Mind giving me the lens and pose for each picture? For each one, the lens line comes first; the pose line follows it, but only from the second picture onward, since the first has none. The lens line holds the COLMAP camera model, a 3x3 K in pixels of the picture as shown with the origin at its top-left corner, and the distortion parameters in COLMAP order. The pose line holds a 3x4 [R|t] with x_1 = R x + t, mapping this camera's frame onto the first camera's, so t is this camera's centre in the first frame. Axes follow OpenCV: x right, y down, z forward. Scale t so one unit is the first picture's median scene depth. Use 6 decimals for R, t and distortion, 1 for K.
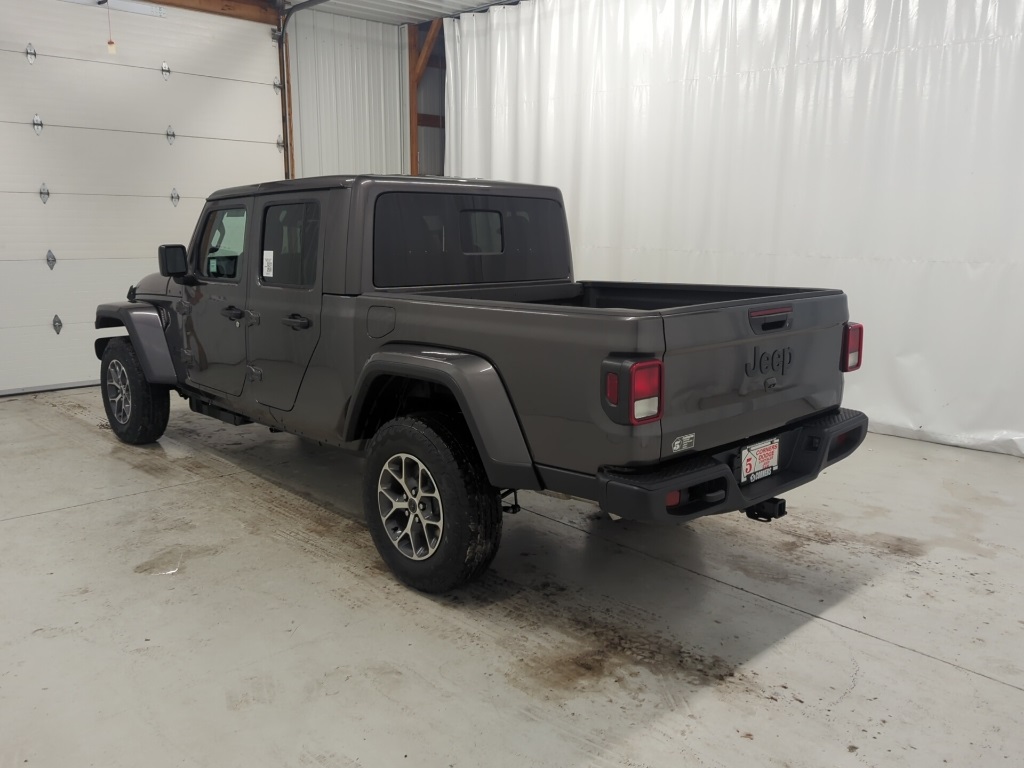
lens RADIAL K [[832.8, 0, 517.4], [0, 832.8, 388.1], [0, 0, 1]] dist [0.061956, -0.056019]
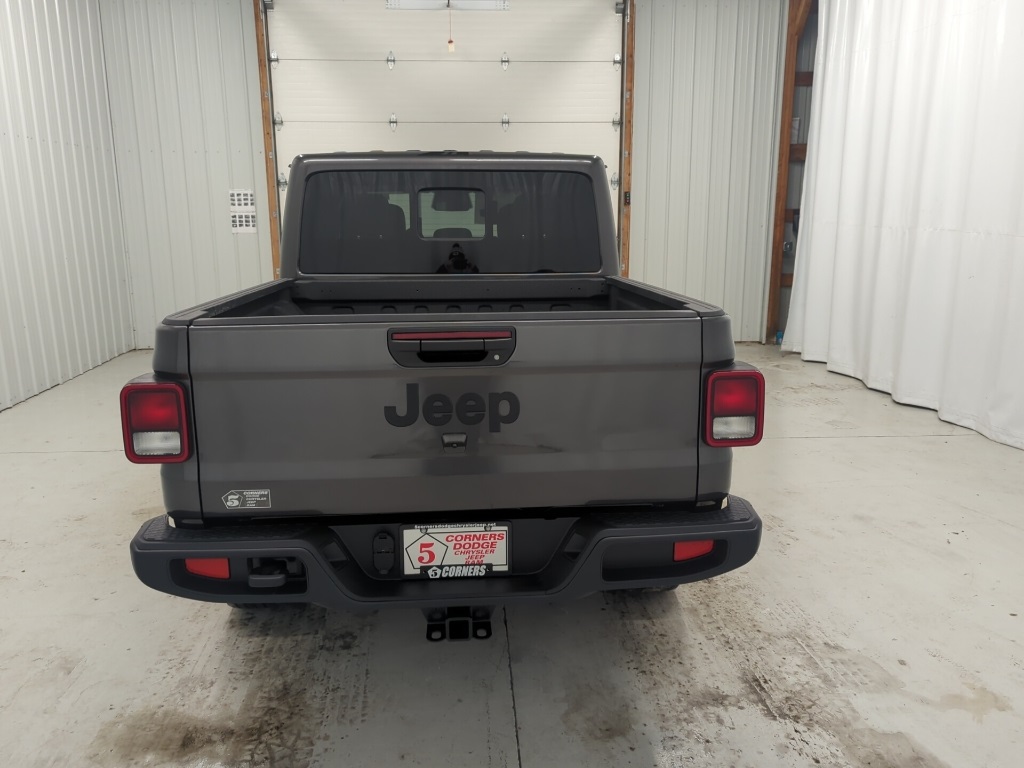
lens RADIAL K [[830.9, 0, 516.4], [0, 830.9, 381.0], [0, 0, 1]] dist [0.062740, -0.051773]
pose [[0.770620, 0.122468, -0.625417, 0.705472], [-0.112167, 0.992107, 0.056064, -0.090684], [0.627346, 0.026947, 0.778274, 0.477120]]
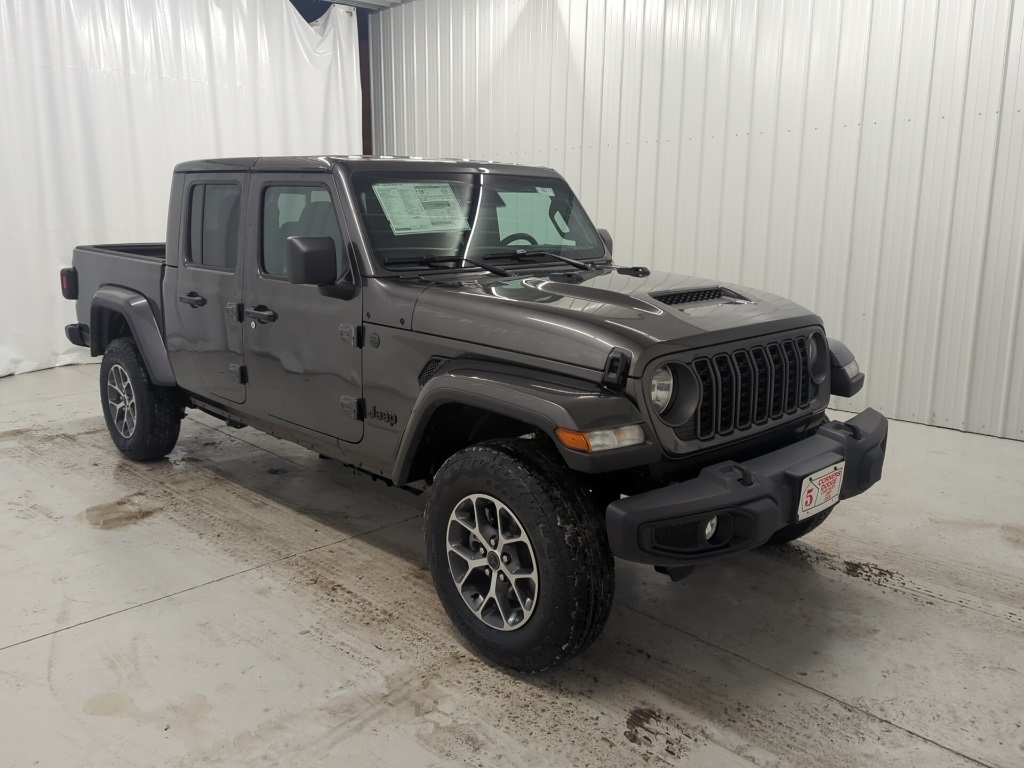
lens RADIAL K [[830.9, 0, 516.4], [0, 830.9, 381.0], [0, 0, 1]] dist [0.062740, -0.051773]
pose [[-0.999993, -0.003183, -0.002050, -0.464068], [-0.003726, 0.923442, 0.383719, -0.527979], [0.000672, 0.383724, -0.923448, 2.744718]]
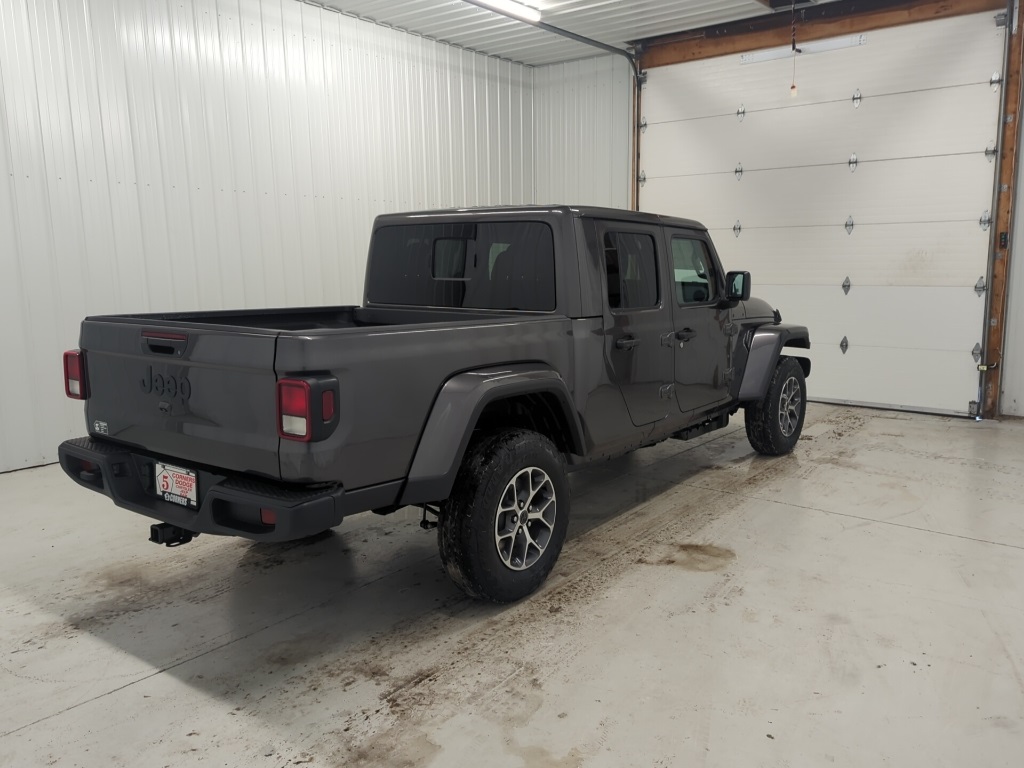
lens RADIAL K [[830.9, 0, 516.4], [0, 830.9, 381.0], [0, 0, 1]] dist [0.062740, -0.051773]
pose [[0.157047, 0.140318, -0.977572, 1.258156], [-0.180125, 0.977322, 0.111345, -0.209296], [0.971026, 0.158598, 0.178760, 1.145599]]
